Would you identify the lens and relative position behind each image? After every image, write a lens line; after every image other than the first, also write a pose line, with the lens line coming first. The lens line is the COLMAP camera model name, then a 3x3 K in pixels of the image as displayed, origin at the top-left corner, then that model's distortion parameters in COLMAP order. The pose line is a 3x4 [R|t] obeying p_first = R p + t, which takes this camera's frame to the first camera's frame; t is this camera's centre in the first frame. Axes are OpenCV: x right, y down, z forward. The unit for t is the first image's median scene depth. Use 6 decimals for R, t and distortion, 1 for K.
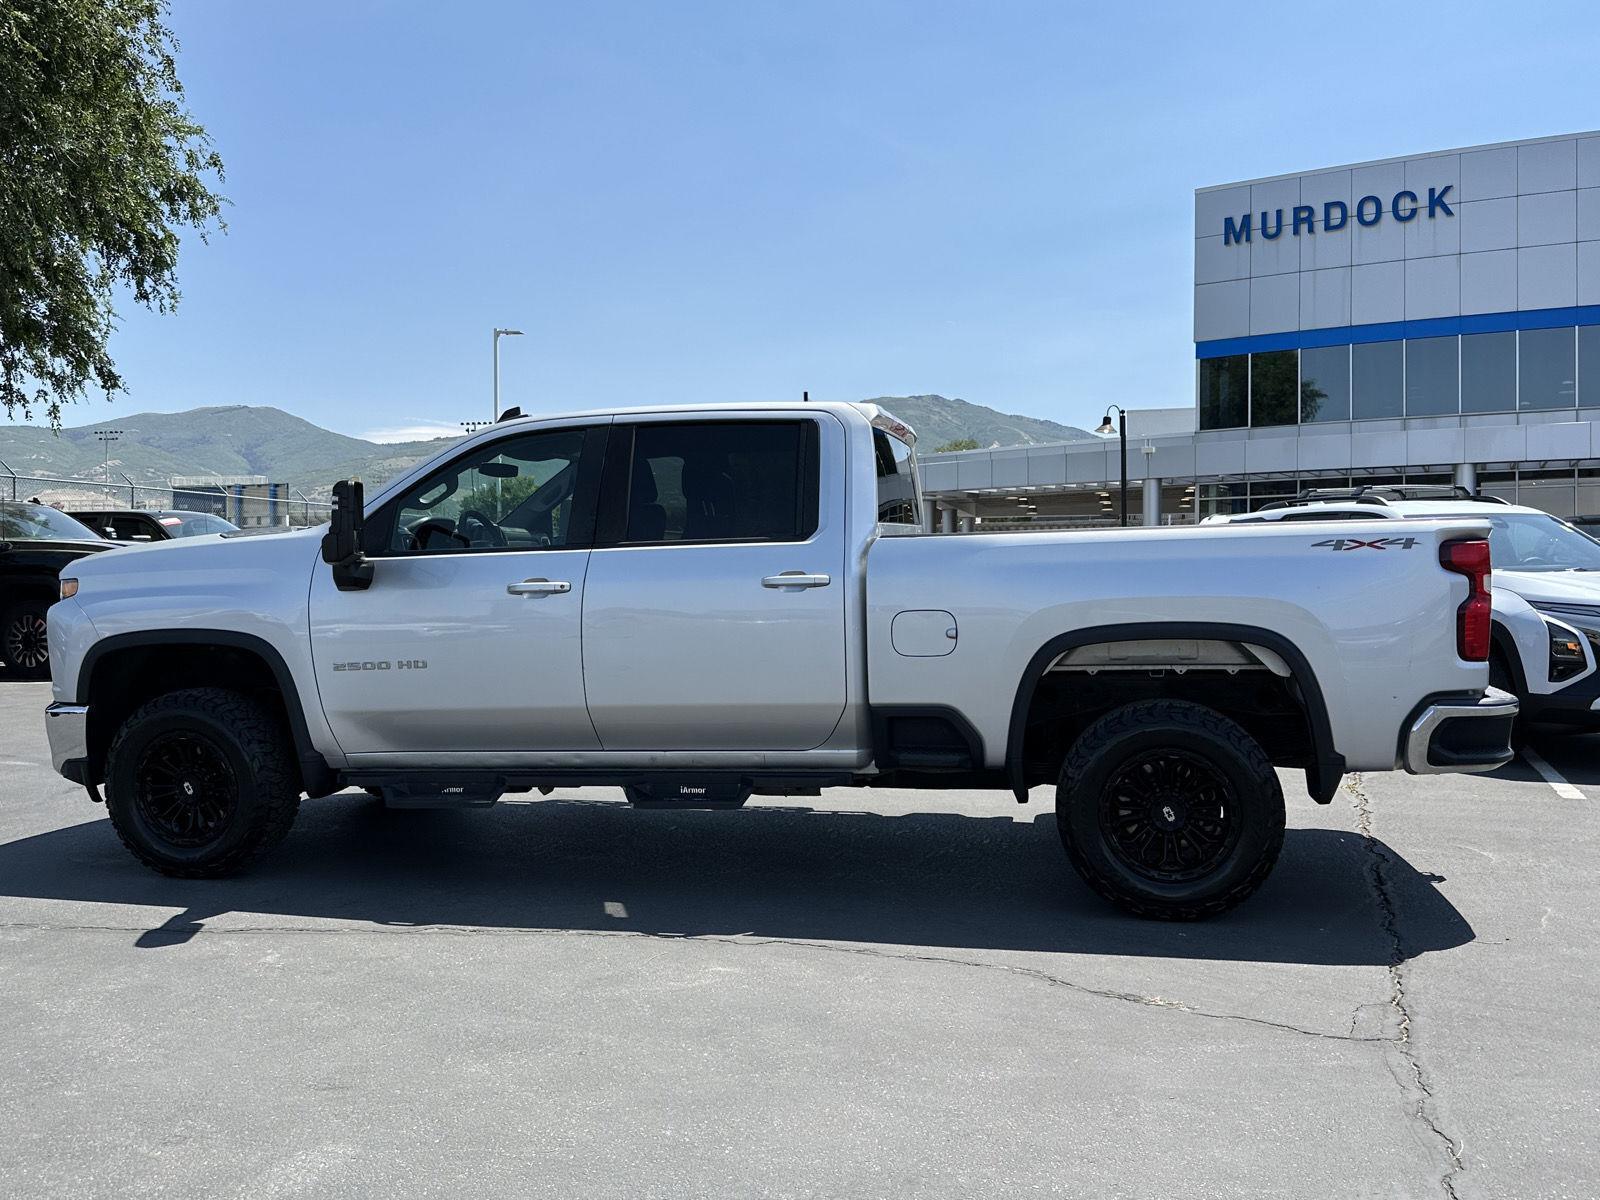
lens RADIAL K [[1354.2, 0, 803.3], [0, 1354.2, 601.5], [0, 0, 1]] dist [0.101921, -0.175404]
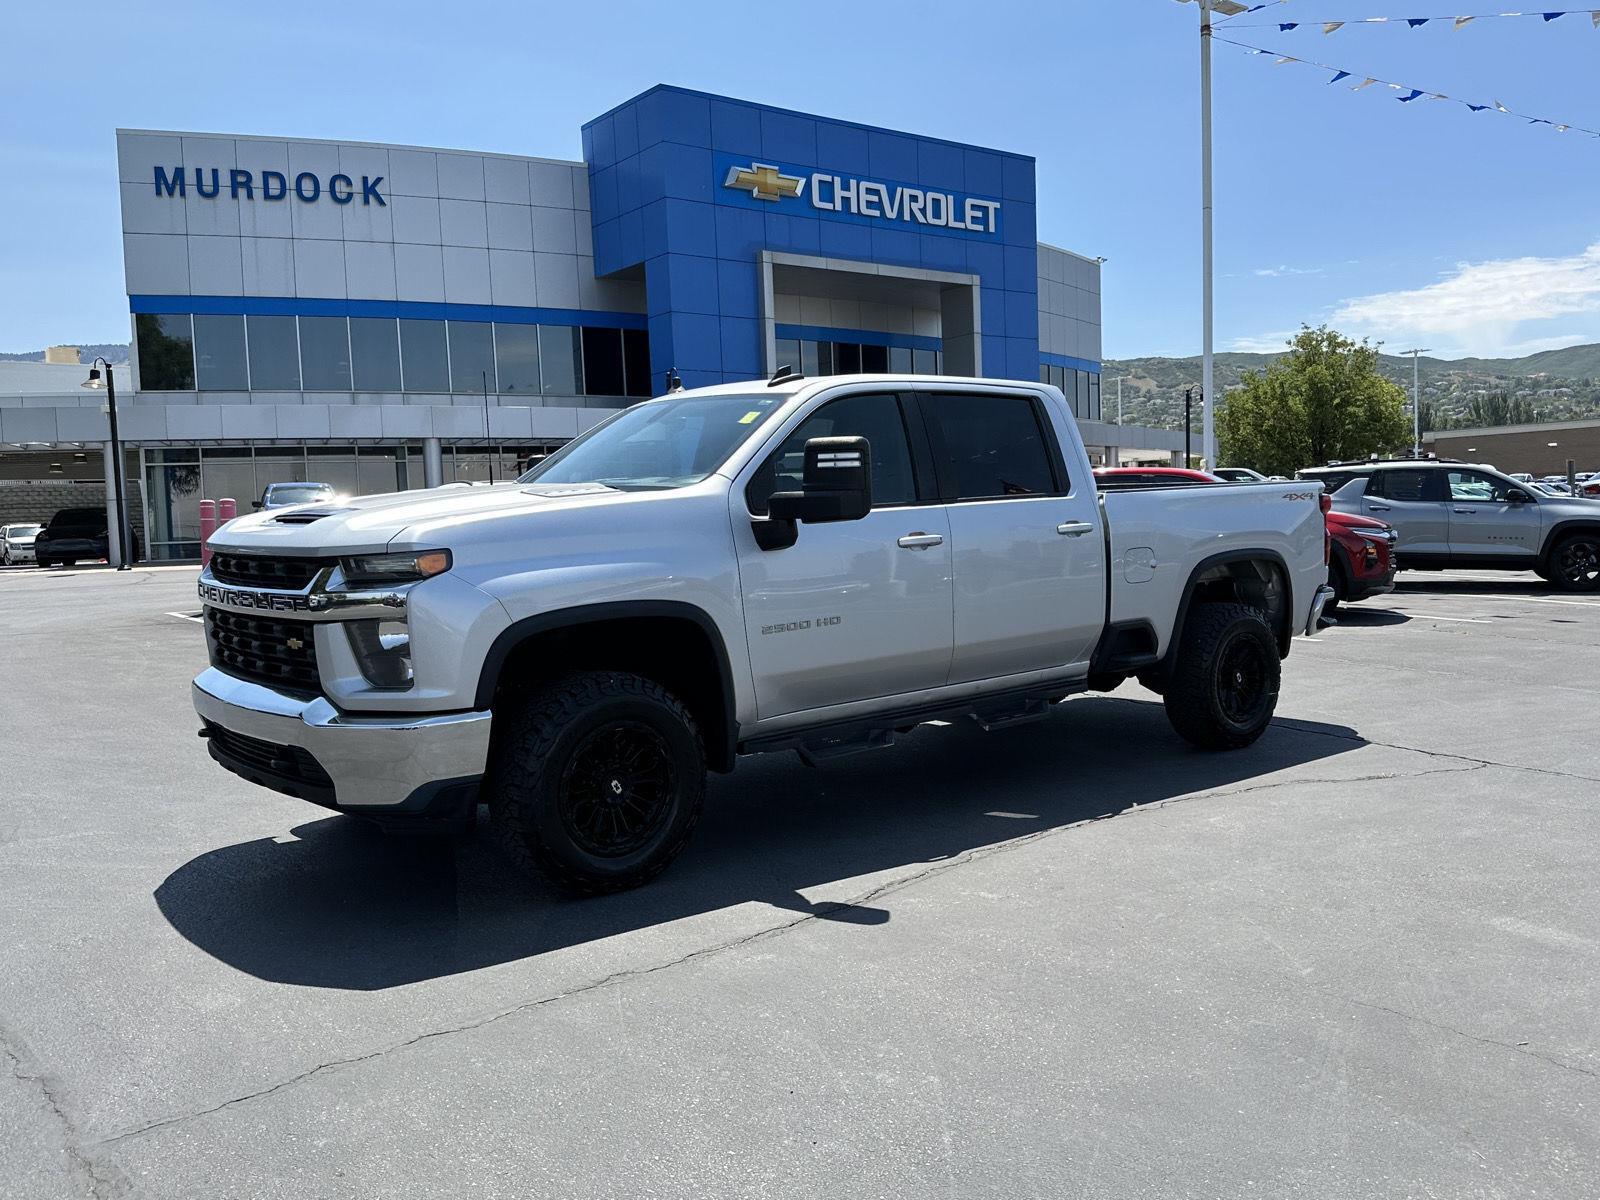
lens RADIAL K [[1354.2, 0, 808.5], [0, 1354.2, 606.3], [0, 0, 1]] dist [0.101921, -0.175404]
pose [[0.622853, -0.064120, 0.779707, -0.198443], [0.044293, 0.997927, 0.046683, -0.002234], [-0.781084, 0.005459, 0.624402, 0.071939]]
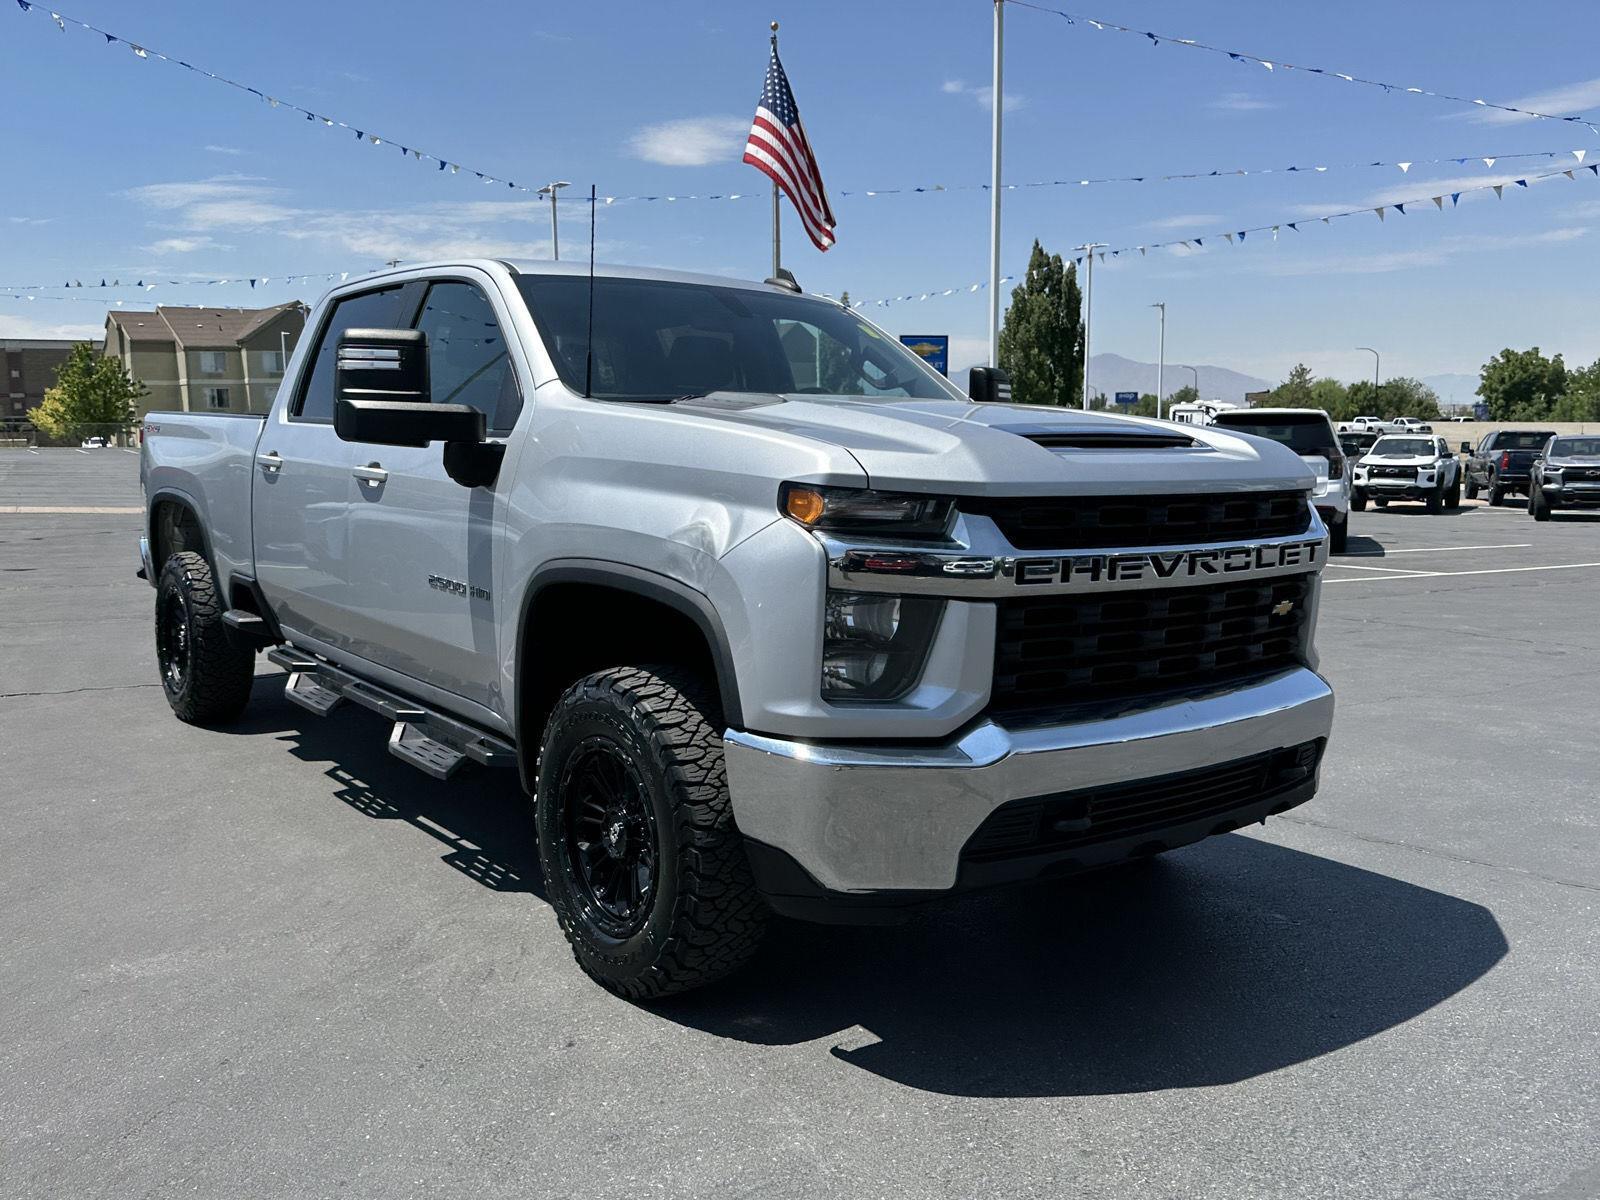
lens RADIAL K [[1354.2, 0, 810.2], [0, 1354.2, 588.0], [0, 0, 1]] dist [0.101921, -0.175404]
pose [[-0.761276, -0.068051, 0.644847, -0.157204], [0.025418, 0.990582, 0.134544, -0.011590], [-0.647930, 0.118815, -0.752376, 0.329381]]
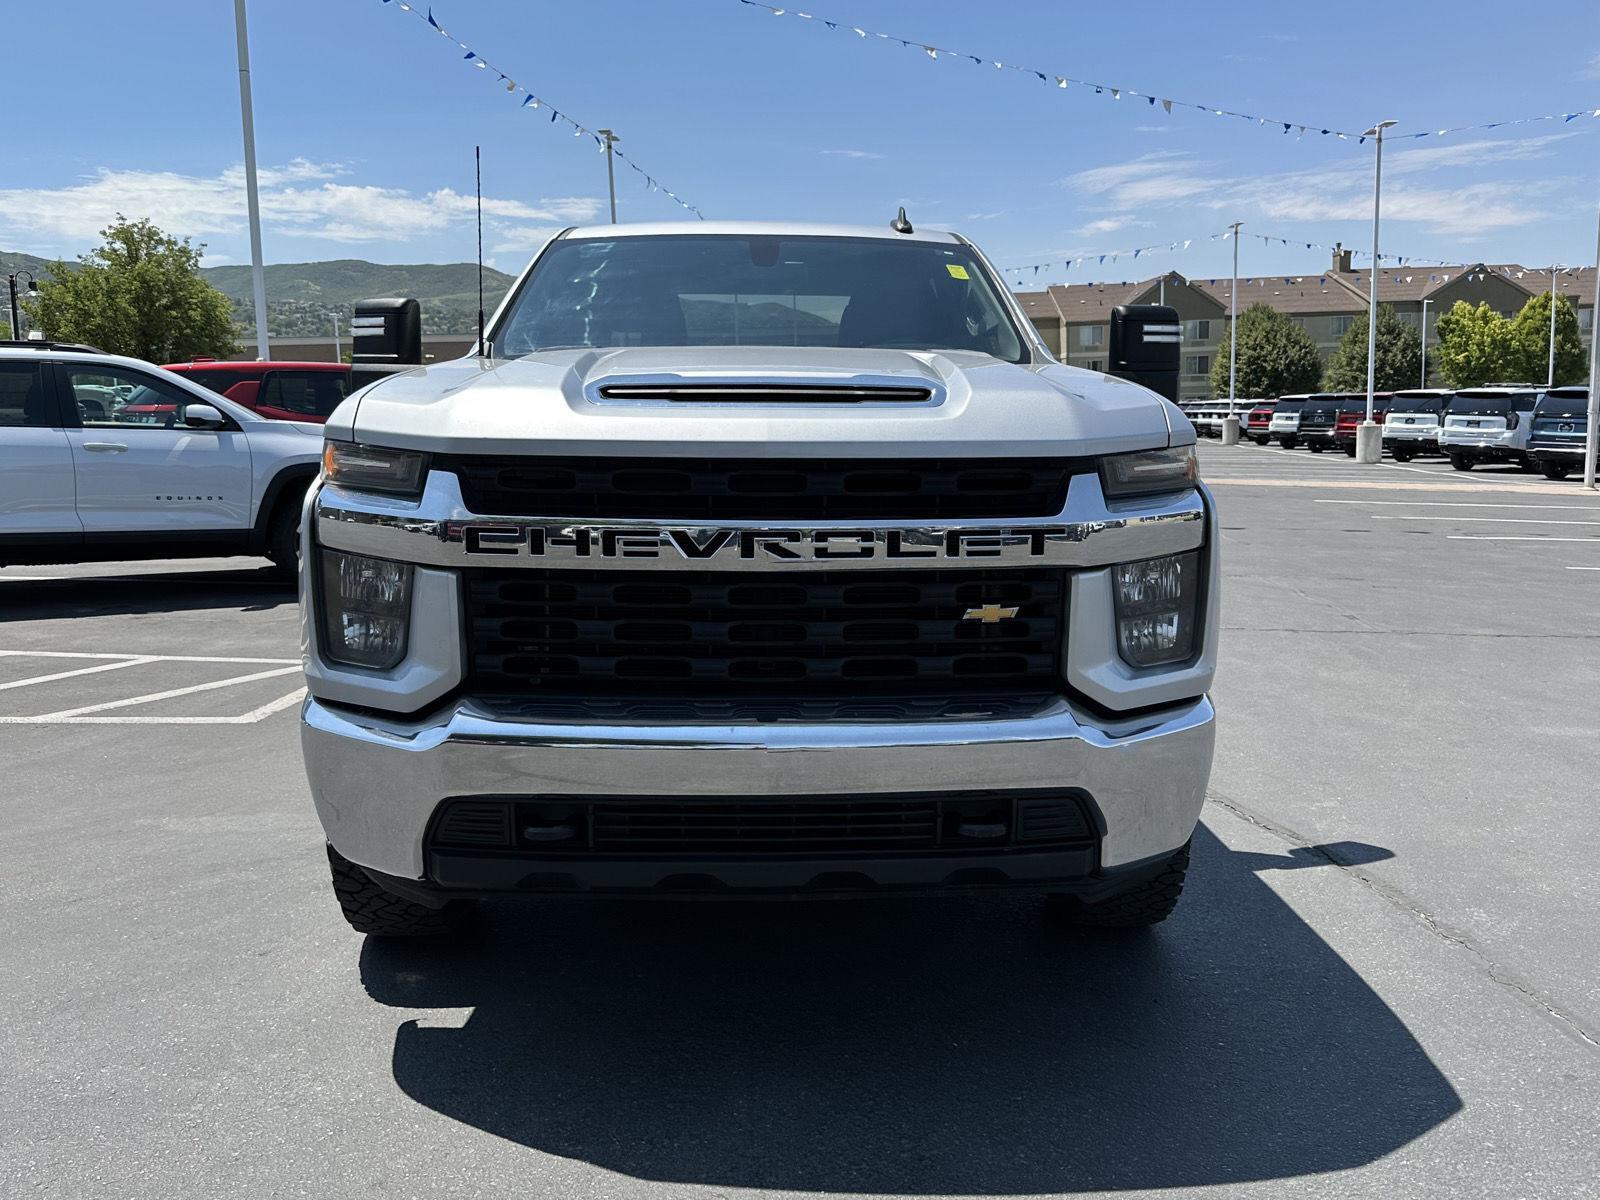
lens RADIAL K [[1354.2, 0, 811.6], [0, 1354.2, 593.0], [0, 0, 1]] dist [0.101921, -0.175404]
pose [[-0.231462, -0.127123, 0.964503, -0.194149], [0.040765, 0.989288, 0.140172, -0.007241], [-0.971990, 0.071763, -0.223800, 0.246653]]
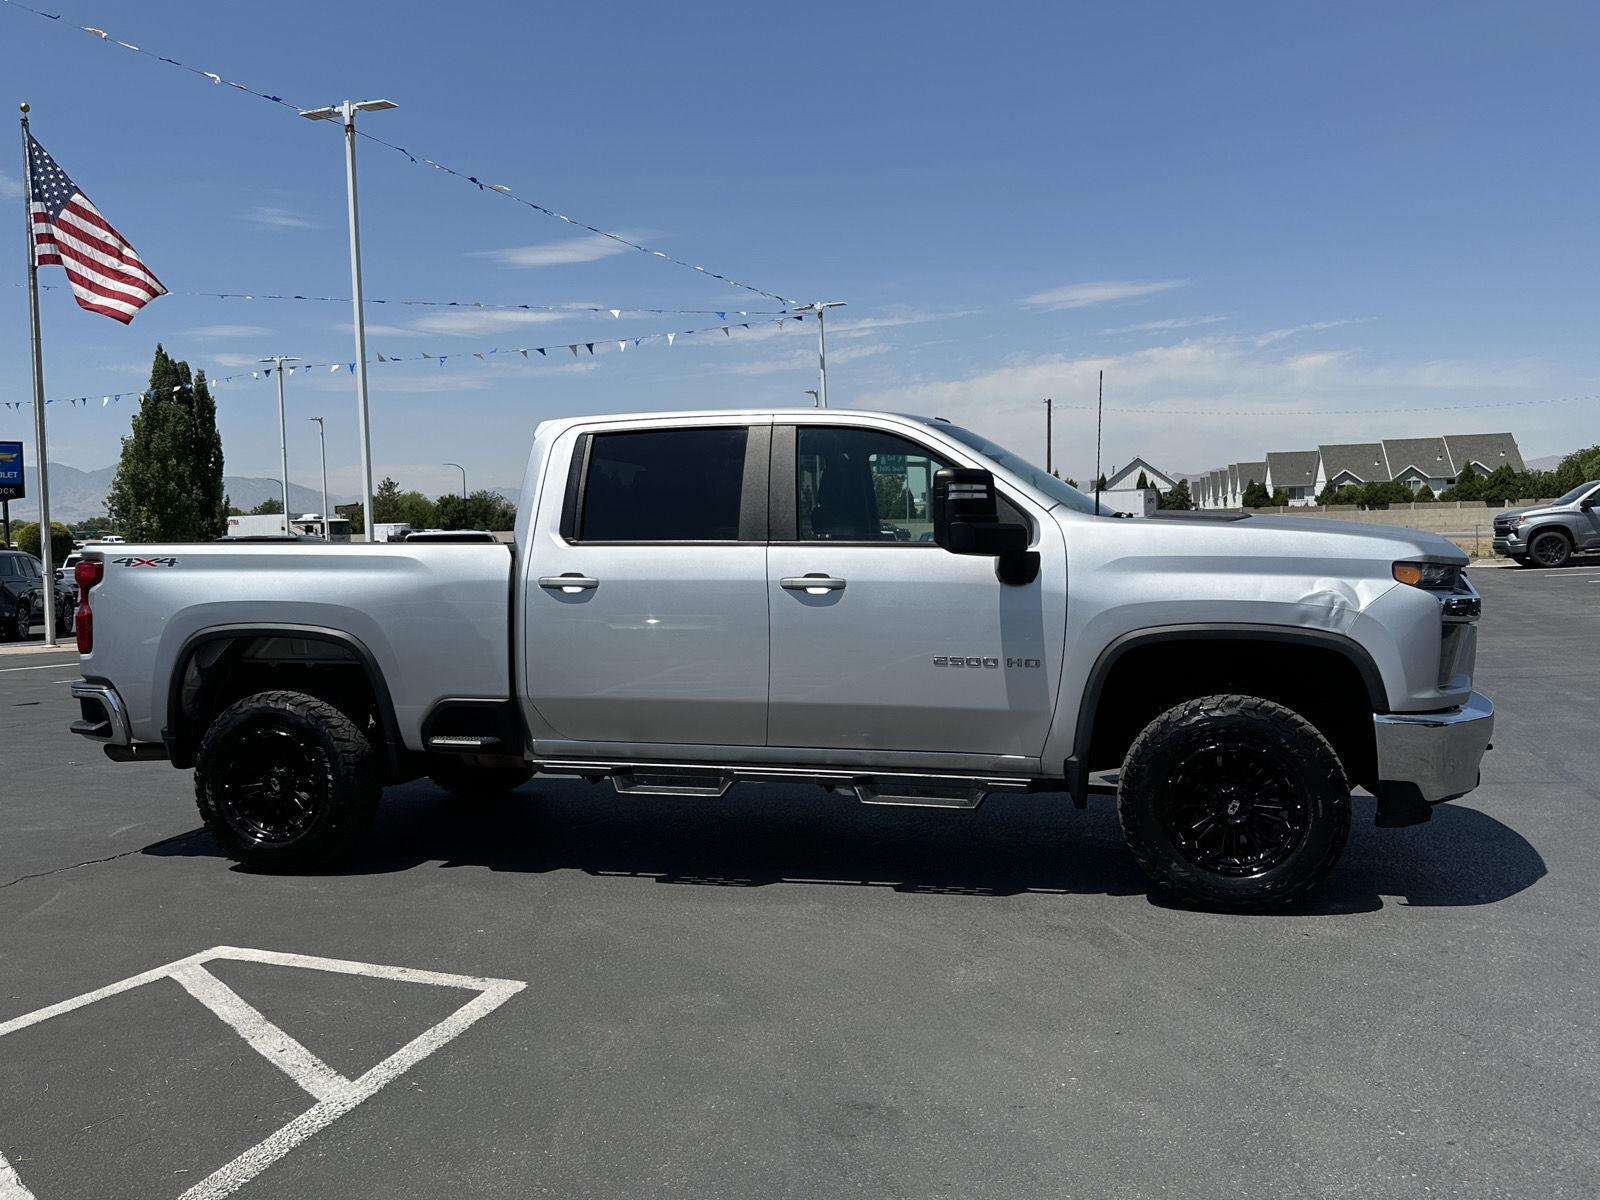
lens RADIAL K [[1361.8, 0, 824.3], [0, 1361.8, 598.9], [0, 0, 1]] dist [0.032877, -0.051713]
pose [[-0.998675, 0.032250, 0.040105, -0.031575], [0.035484, 0.995939, 0.082743, -0.017806], [-0.037273, 0.084057, -0.995764, 0.425071]]
